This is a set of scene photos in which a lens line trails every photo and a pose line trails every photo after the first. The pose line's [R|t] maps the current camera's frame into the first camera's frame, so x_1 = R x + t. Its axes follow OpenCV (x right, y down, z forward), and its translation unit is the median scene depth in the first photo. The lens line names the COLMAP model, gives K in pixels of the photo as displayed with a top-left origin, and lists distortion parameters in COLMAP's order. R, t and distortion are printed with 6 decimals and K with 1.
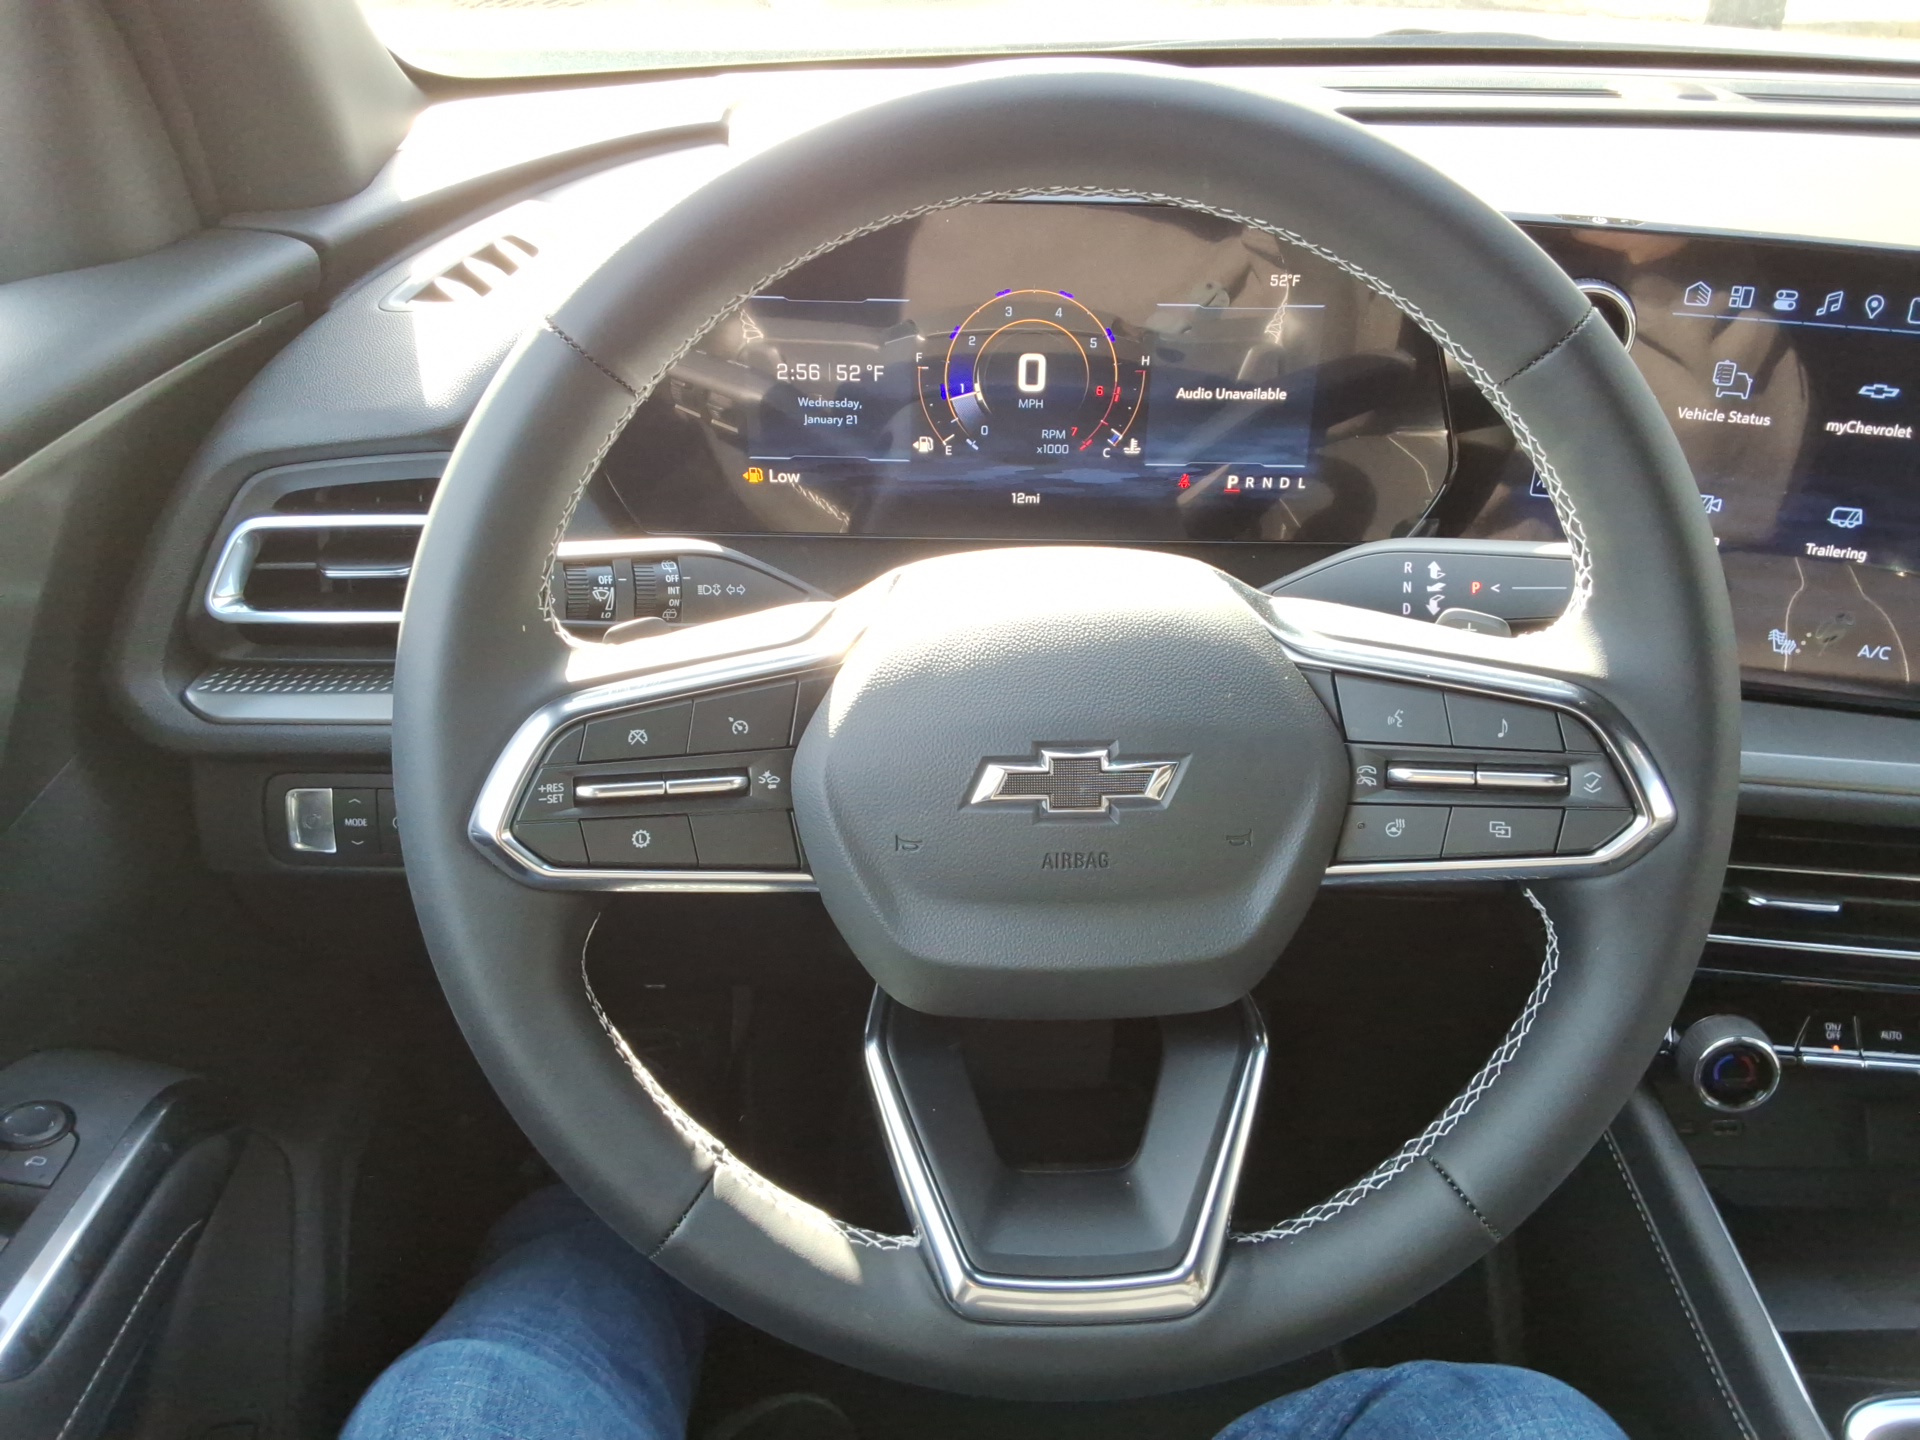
lens RADIAL K [[1540.2, 0, 985.2], [0, 1540.2, 724.6], [0, 0, 1]] dist [0.099500, -0.157394]
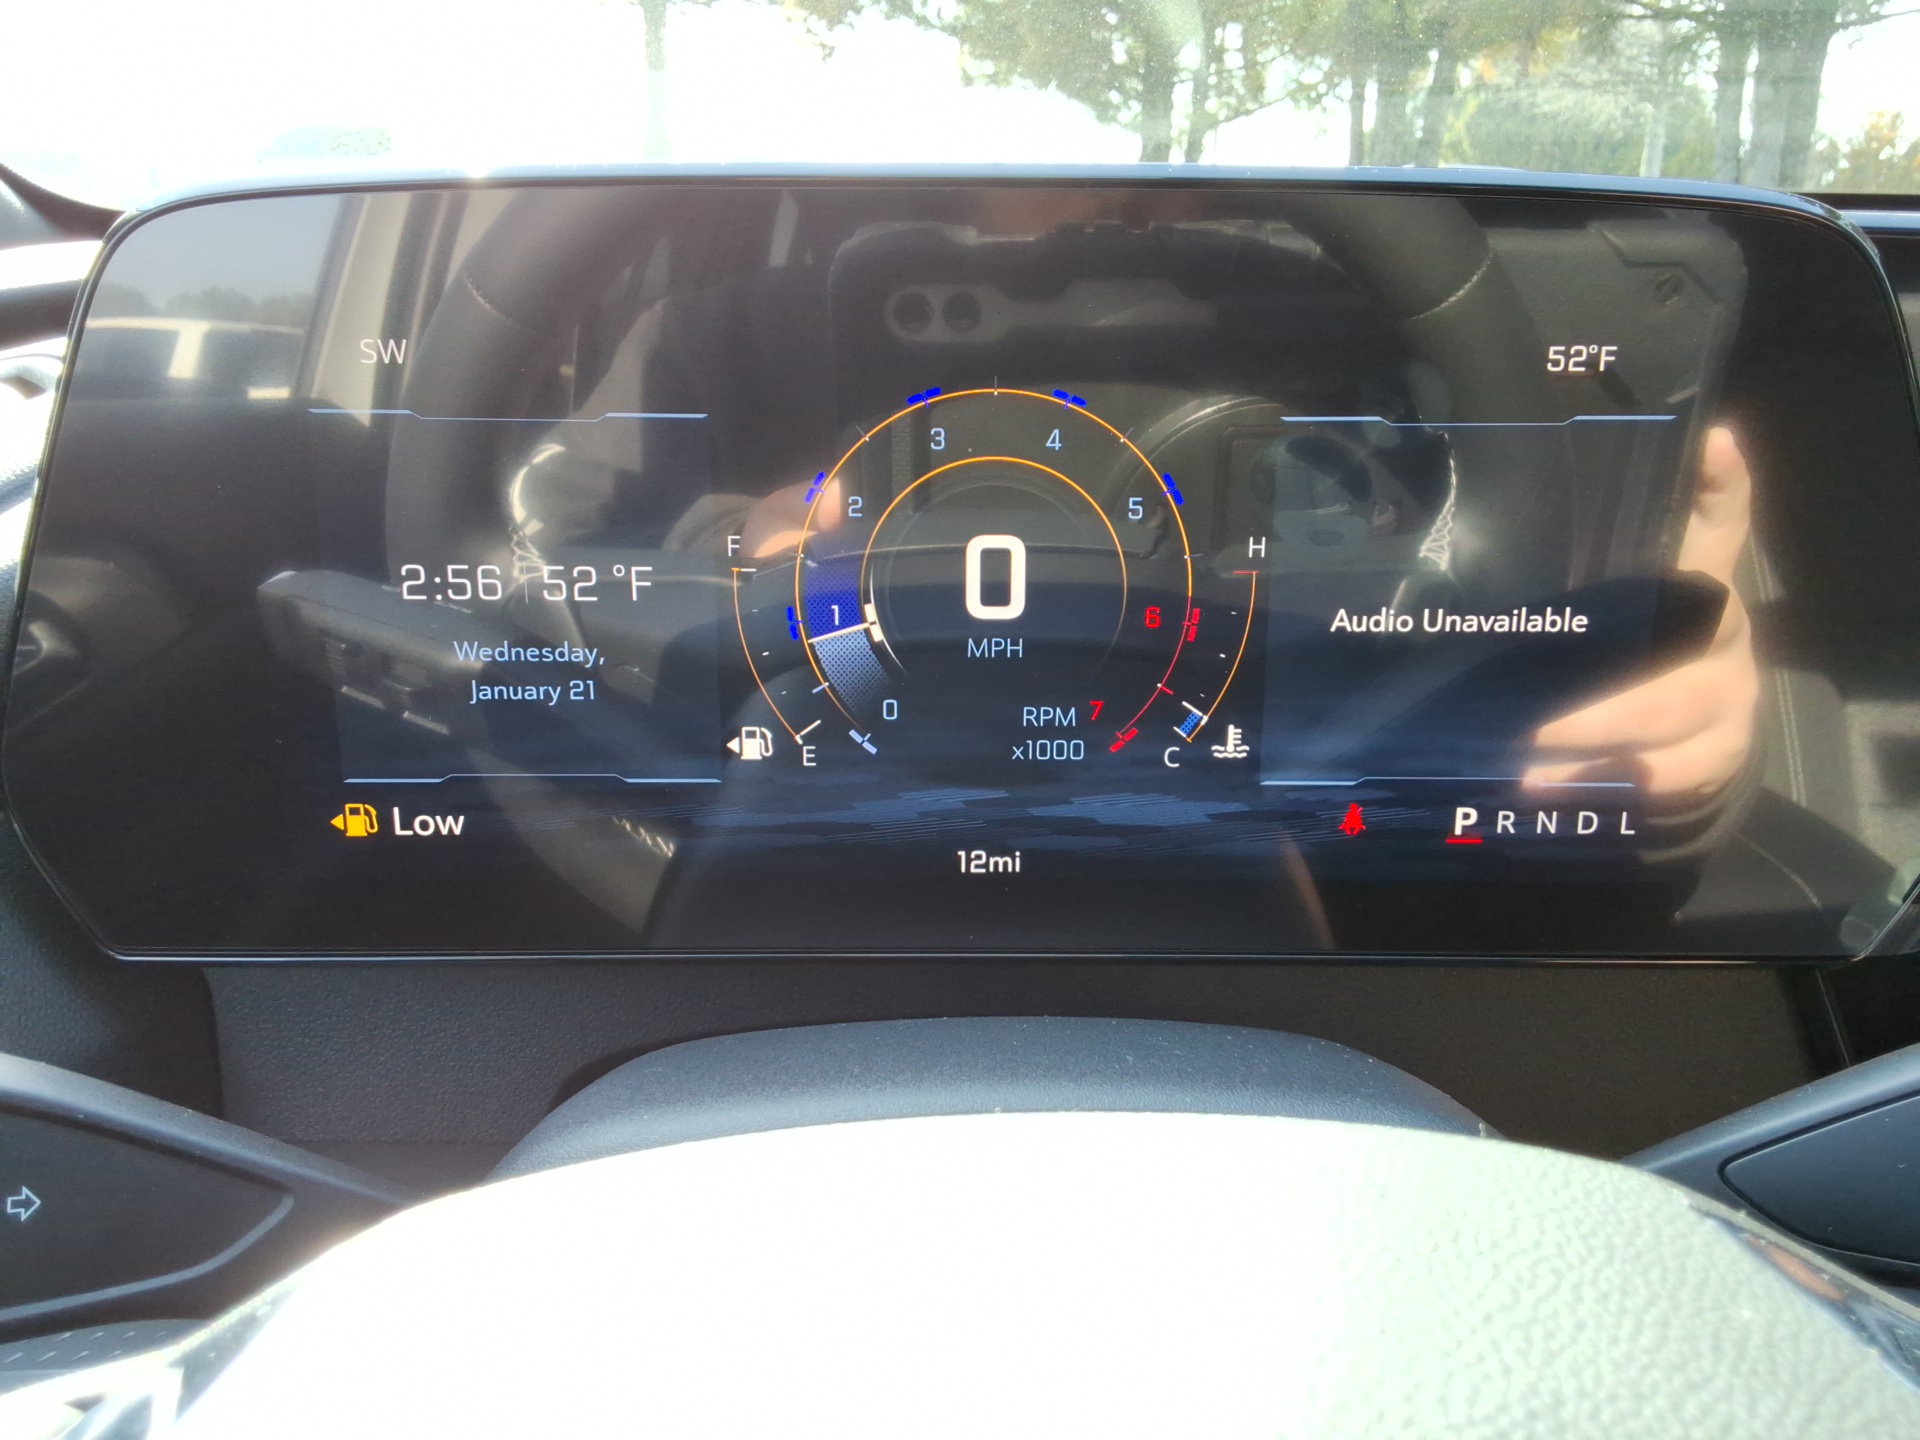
lens RADIAL K [[1540.2, 0, 1024.2], [0, 1540.2, 707.5], [0, 0, 1]] dist [0.099500, -0.157394]
pose [[0.999797, -0.012039, 0.016158, 0.031313], [0.015260, 0.976061, -0.216962, -0.099609], [-0.013160, 0.217164, 0.976046, 0.595862]]
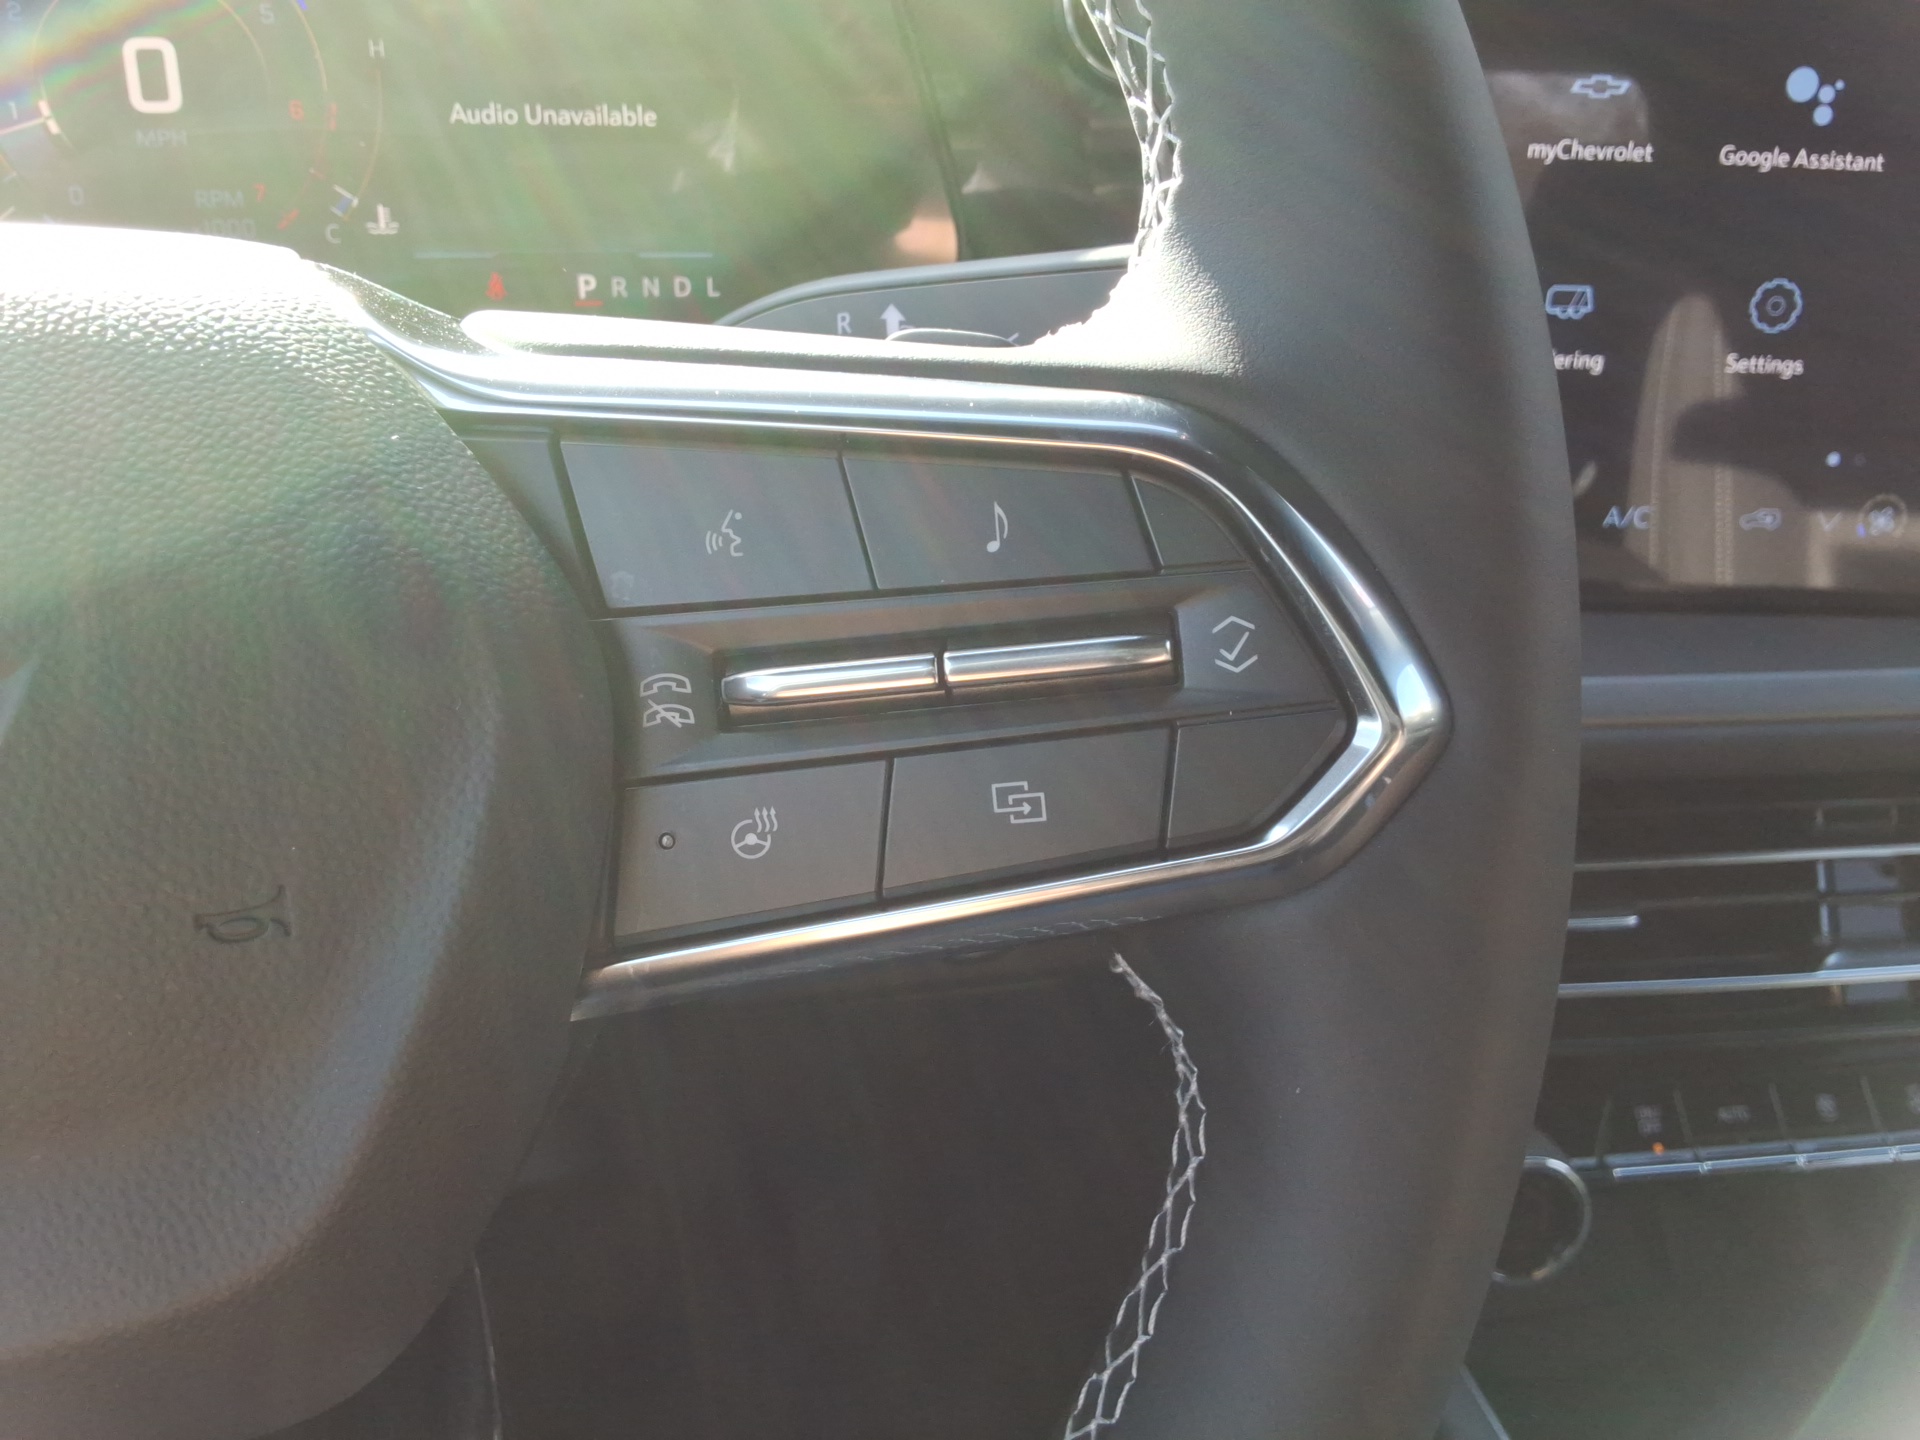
lens RADIAL K [[1540.2, 0, 1040.1], [0, 1540.2, 730.8], [0, 0, 1]] dist [0.099500, -0.157394]
pose [[0.965793, -0.090058, 0.243174, 0.173743], [0.105161, 0.993206, -0.049828, 0.048484], [-0.237035, 0.073695, 0.968702, 0.449745]]
